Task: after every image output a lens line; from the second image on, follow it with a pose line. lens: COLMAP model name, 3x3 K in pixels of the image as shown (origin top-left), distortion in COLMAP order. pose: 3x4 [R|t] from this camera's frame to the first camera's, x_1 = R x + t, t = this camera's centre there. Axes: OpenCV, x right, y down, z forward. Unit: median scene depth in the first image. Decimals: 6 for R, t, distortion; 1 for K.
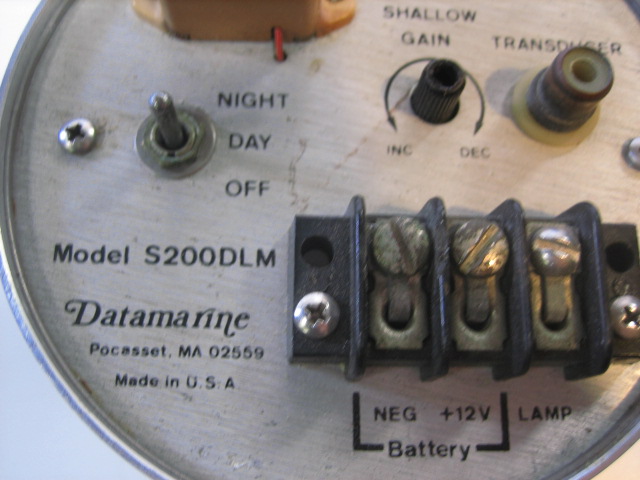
lens RADIAL K [[665.6, 0, 320.0], [0, 665.6, 240.0], [0, 0, 1]] dist [-0.170044, 0.195079]
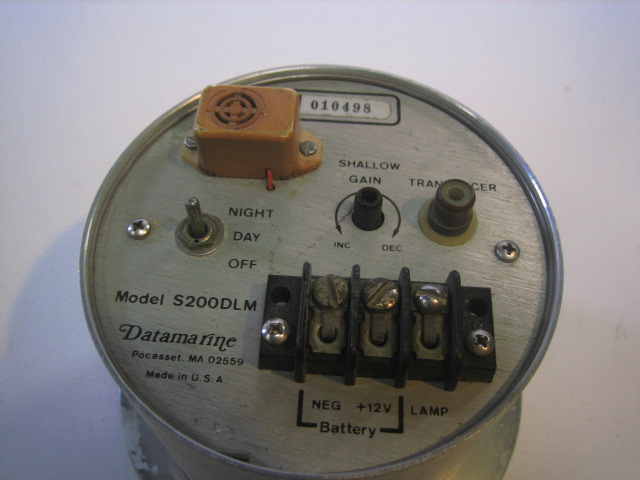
lens RADIAL K [[665.6, 0, 320.0], [0, 665.6, 240.0], [0, 0, 1]] dist [-0.170044, 0.195079]
pose [[0.997910, 0.027759, -0.058346, 0.172850], [-0.043526, 0.956180, -0.289525, 0.332428], [0.047752, 0.291460, 0.955390, -0.536076]]
